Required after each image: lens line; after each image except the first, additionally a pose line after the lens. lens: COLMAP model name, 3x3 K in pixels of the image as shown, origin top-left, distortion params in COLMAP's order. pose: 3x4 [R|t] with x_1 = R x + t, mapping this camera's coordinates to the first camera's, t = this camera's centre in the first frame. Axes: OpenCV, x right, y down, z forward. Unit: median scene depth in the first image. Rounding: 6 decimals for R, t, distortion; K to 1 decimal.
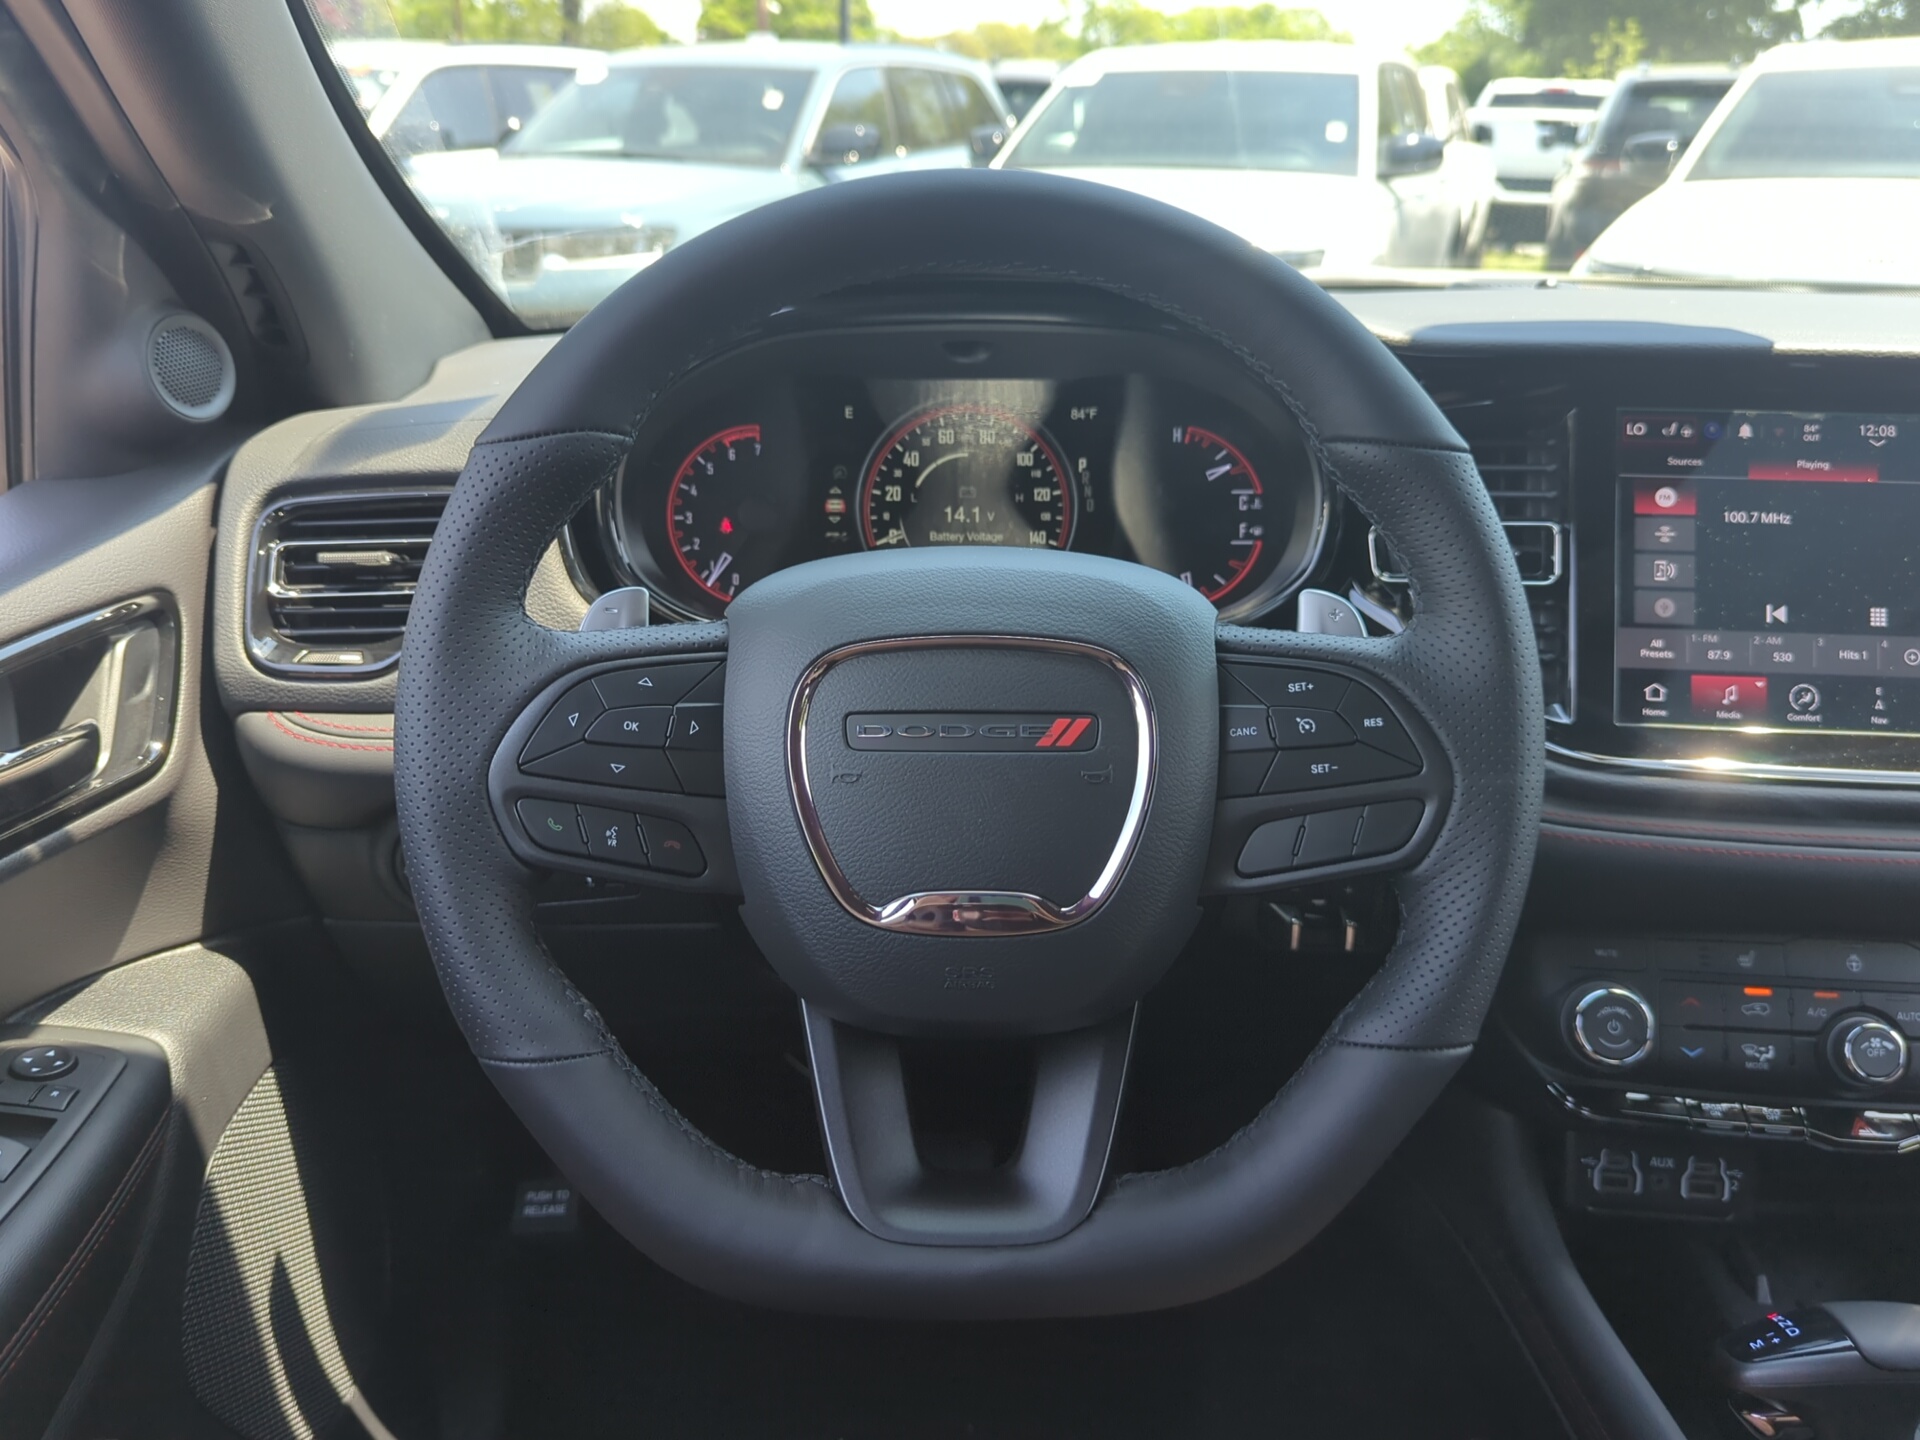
lens RADIAL K [[1577.6, 0, 985.0], [0, 1577.6, 700.8], [0, 0, 1]] dist [0.025768, -0.002134]
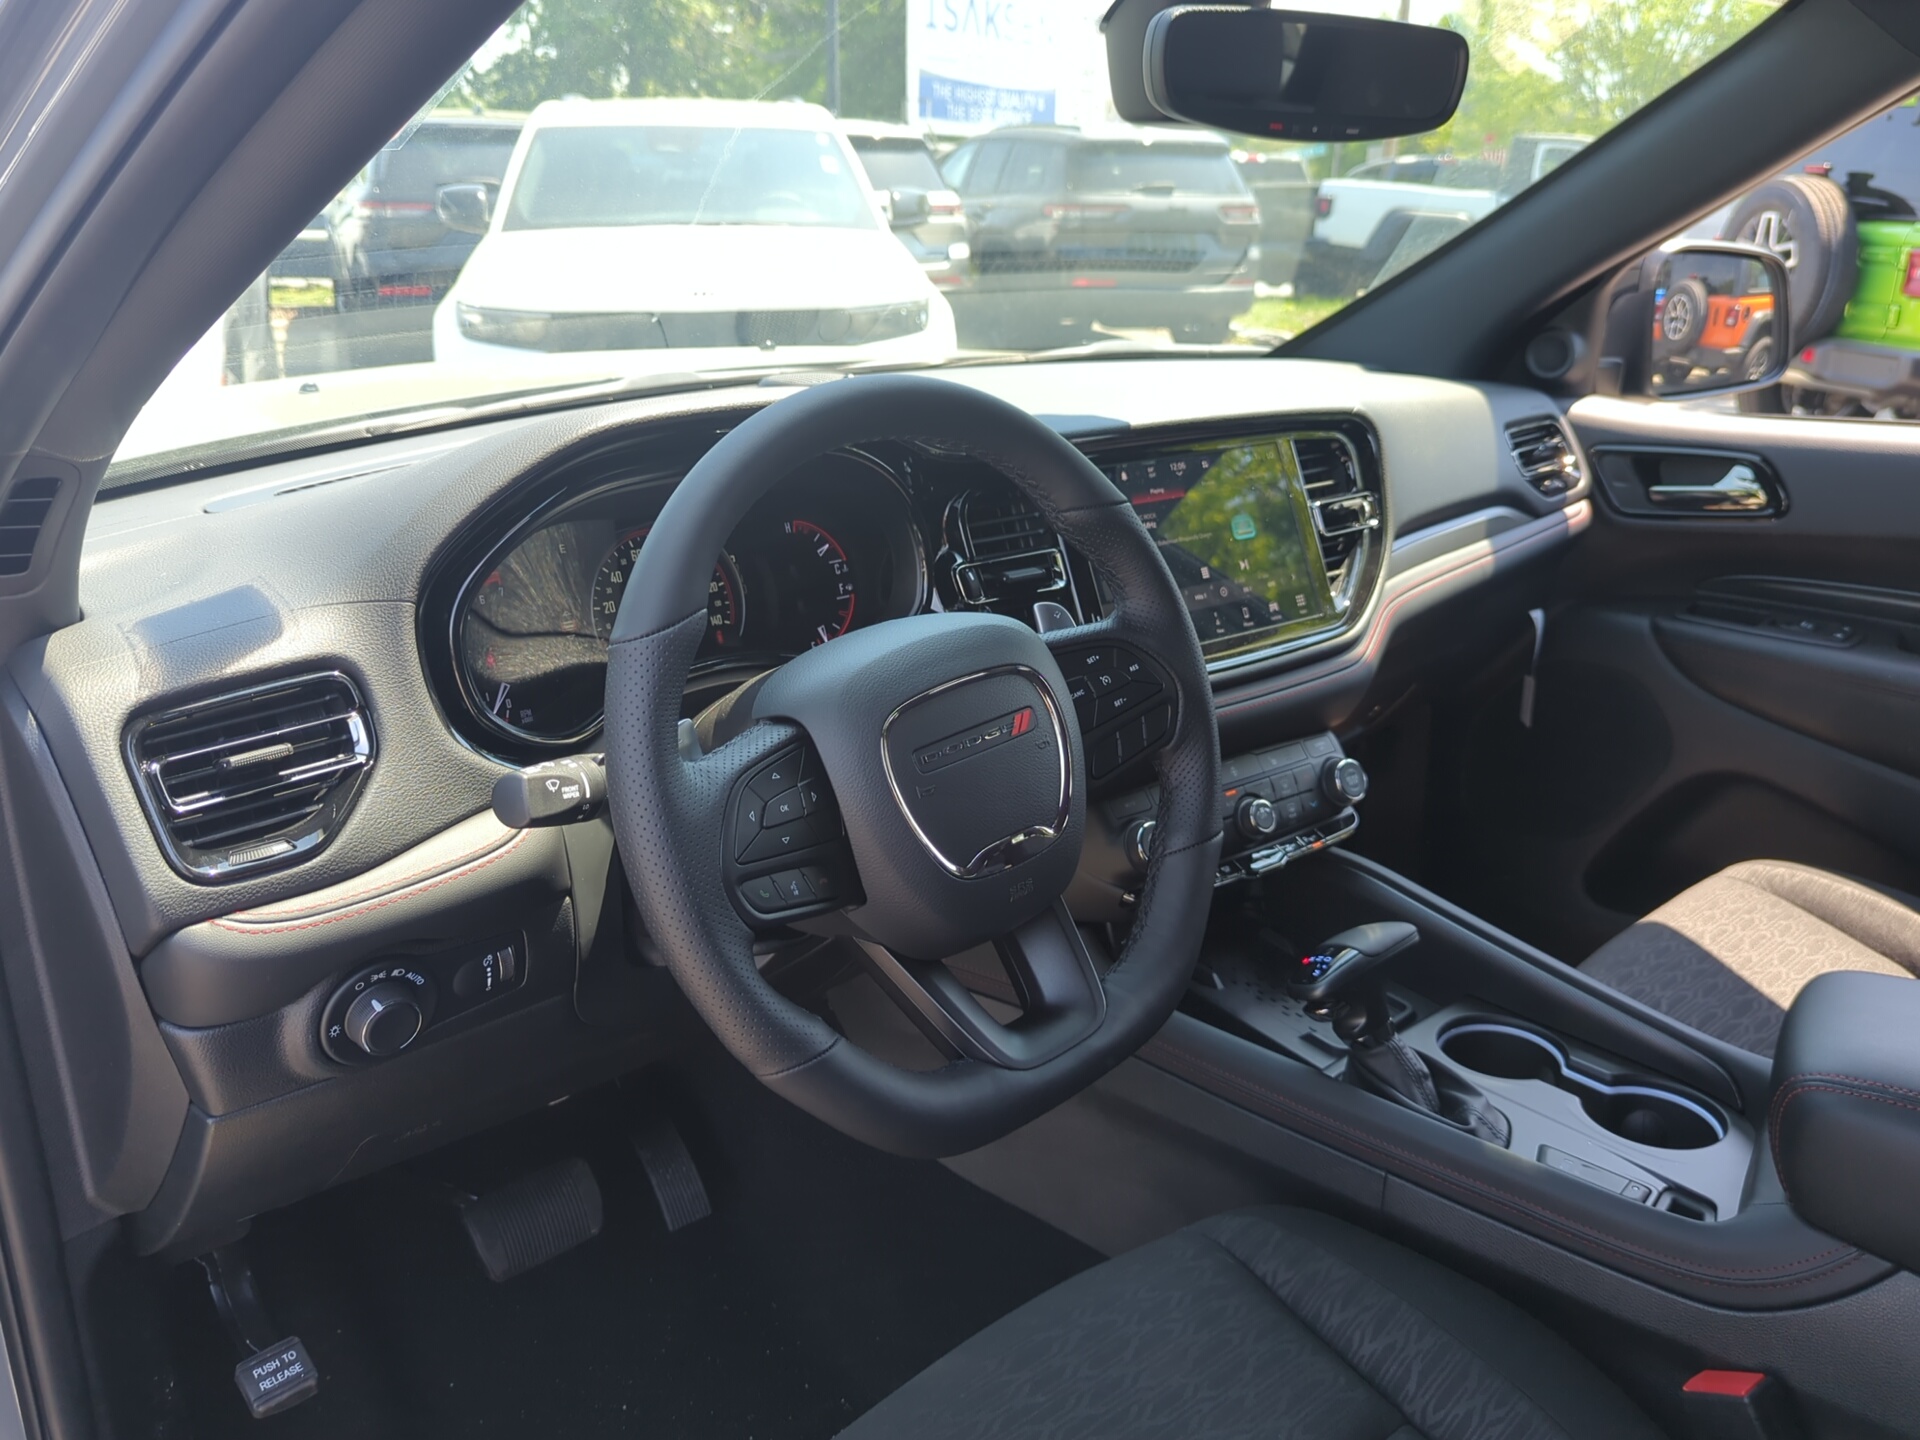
lens RADIAL K [[1560.6, 0, 980.9], [0, 1560.6, 692.9], [0, 0, 1]] dist [0.079503, -0.087187]
pose [[0.736653, -0.215019, 0.641177, -0.691627], [0.226730, 0.971760, 0.065389, -0.086951], [-0.637131, 0.097205, 0.764602, -0.122085]]
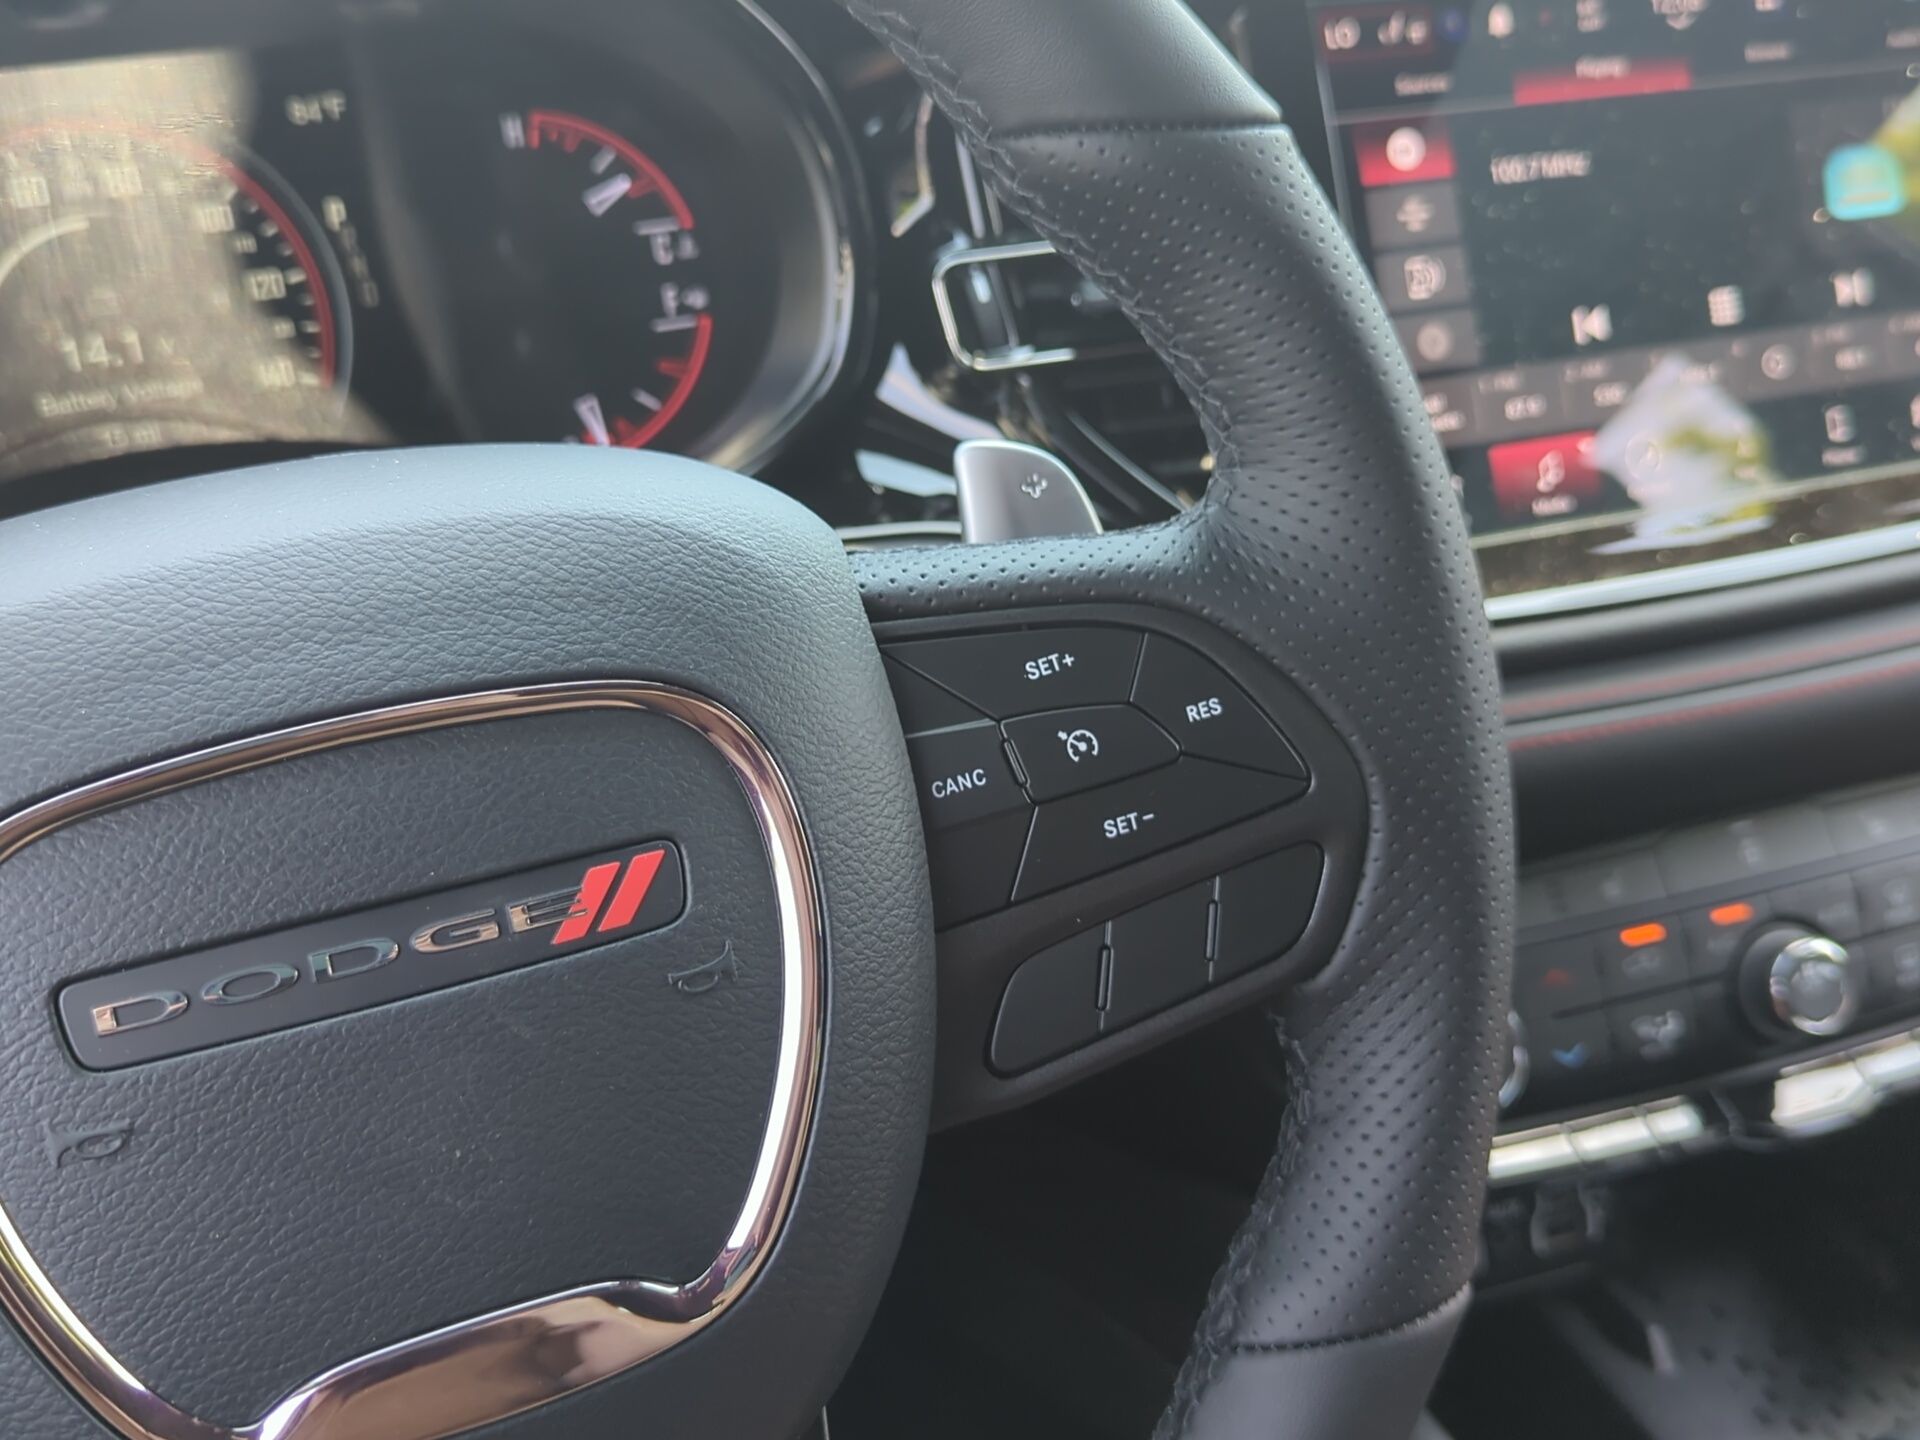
lens RADIAL K [[2227.8, 0, 986.2], [0, 2227.8, 670.2], [0, 0, 1]] dist [0.036015, -0.078248]
pose [[0.902771, -0.206285, 0.377426, -0.051879], [0.168626, 0.976984, 0.130640, -0.072118], [-0.395688, -0.054294, 0.916779, 0.290322]]
